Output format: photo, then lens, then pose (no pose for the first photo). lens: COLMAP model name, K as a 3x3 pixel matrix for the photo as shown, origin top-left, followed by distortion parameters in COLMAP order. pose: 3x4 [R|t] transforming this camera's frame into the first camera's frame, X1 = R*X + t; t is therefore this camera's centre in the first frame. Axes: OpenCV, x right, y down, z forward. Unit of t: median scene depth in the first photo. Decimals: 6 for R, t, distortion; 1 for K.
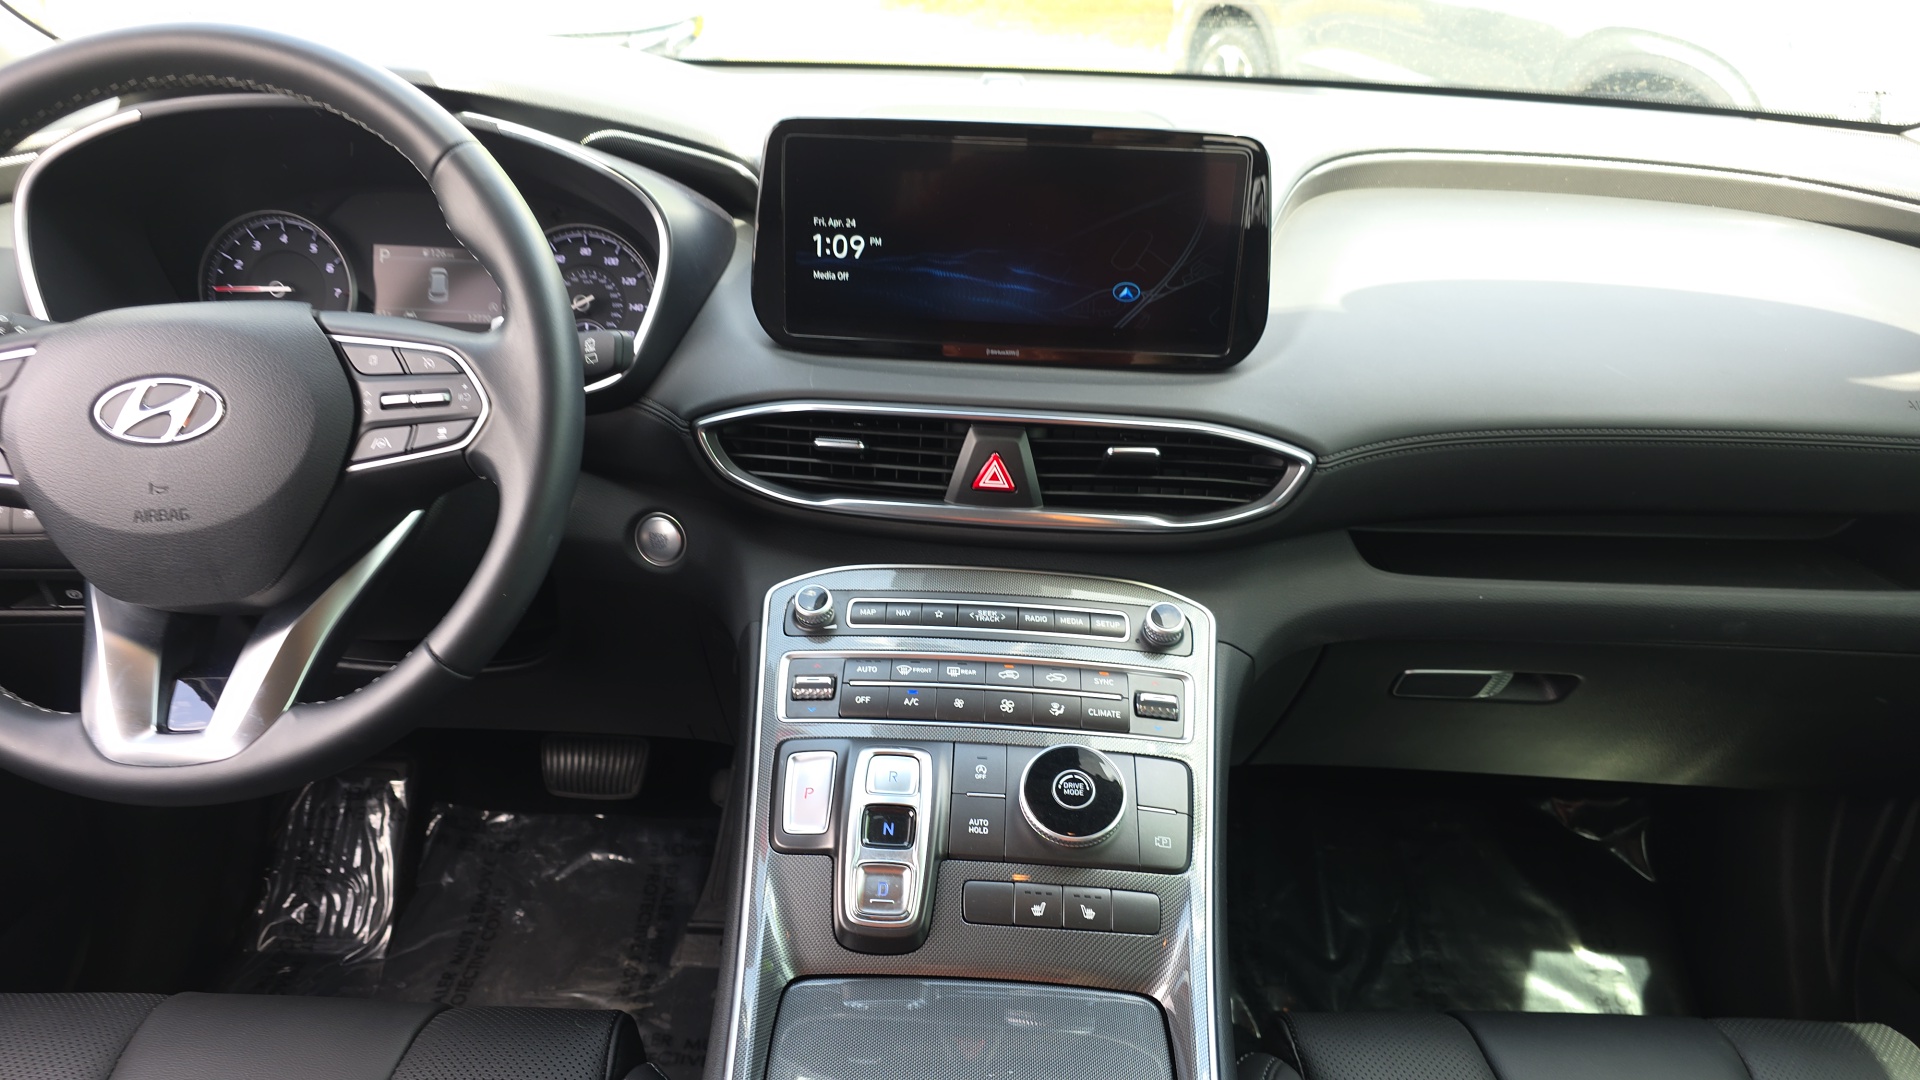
lens RADIAL K [[1295.1, 0, 936.4], [0, 1295.1, 564.6], [0, 0, 1]] dist [0.038939, -0.057229]
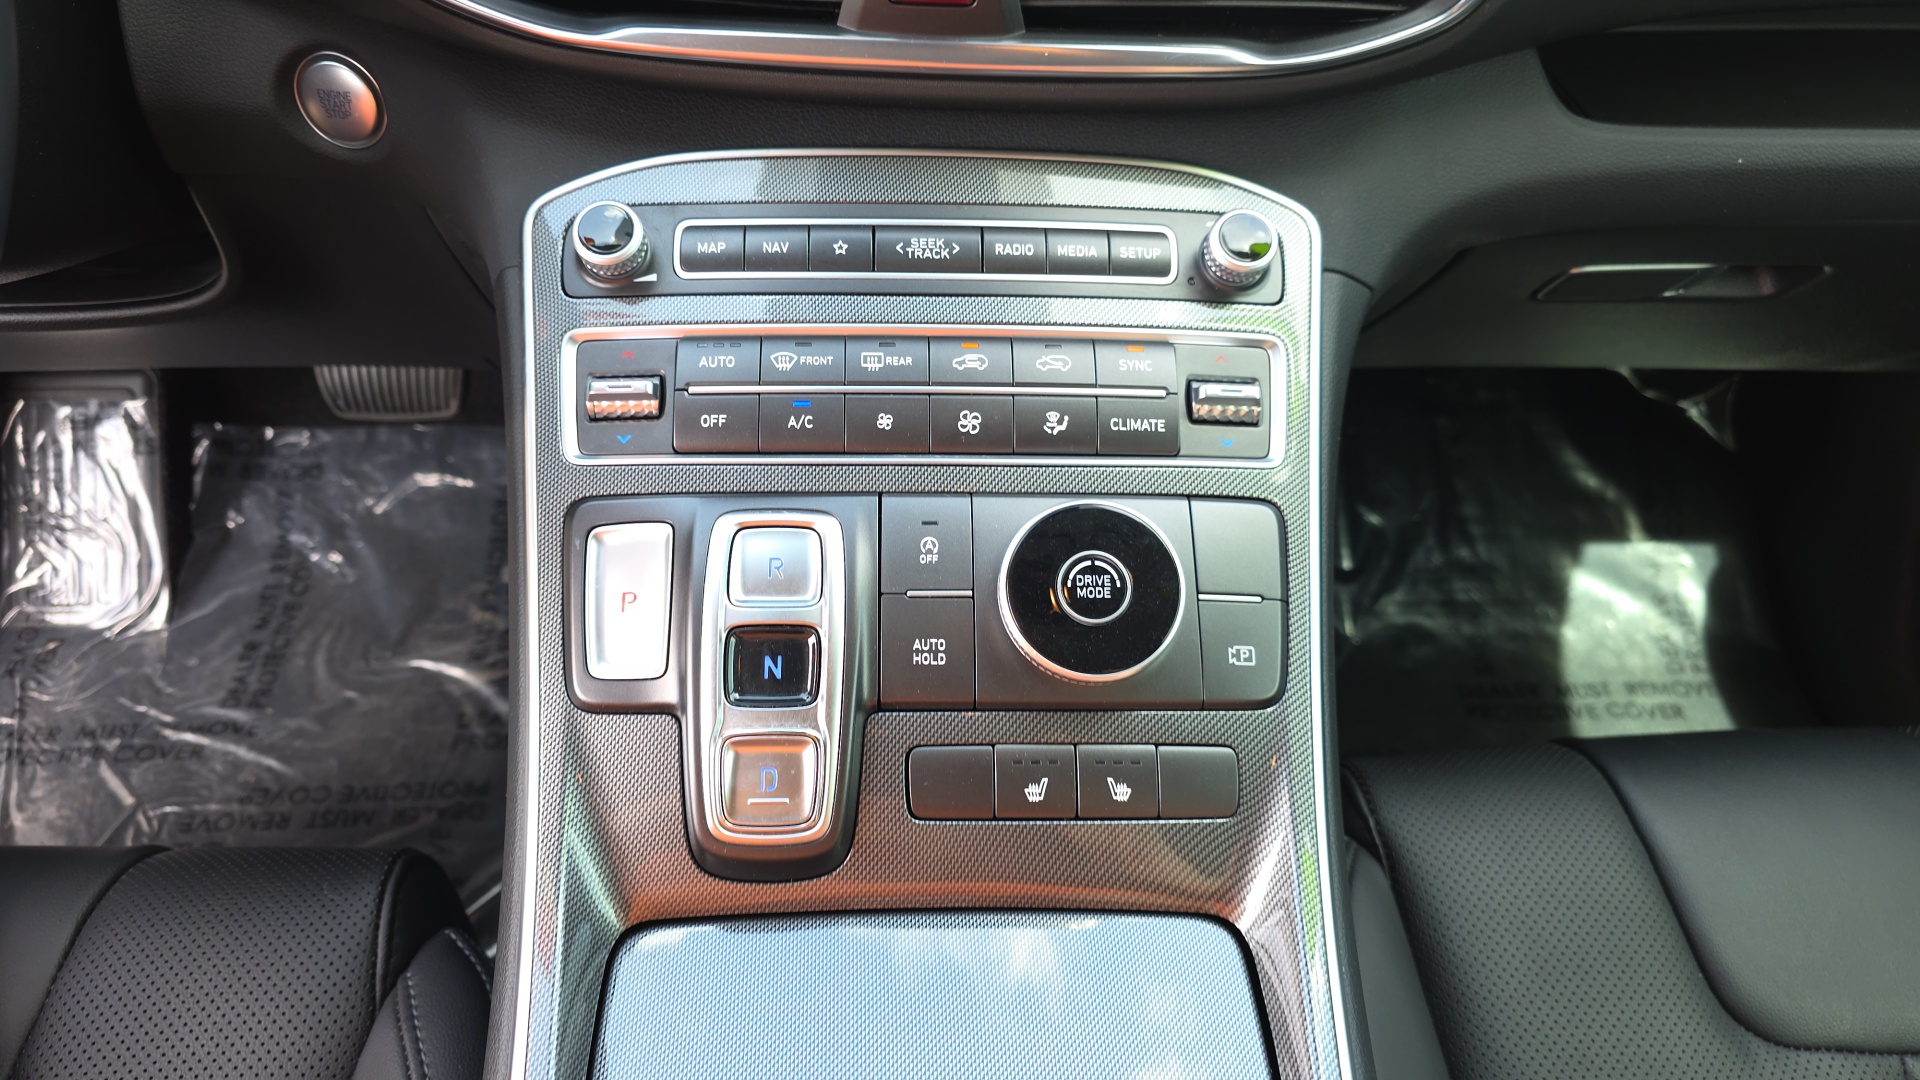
lens RADIAL K [[1315.6, 0, 930.2], [0, 1315.6, 541.1], [0, 0, 1]] dist [0.039839, -0.053846]
pose [[0.997795, -0.049441, 0.044287, 0.008844], [0.029370, 0.927207, 0.373396, -0.054330], [-0.059524, -0.371272, 0.926614, 0.421105]]
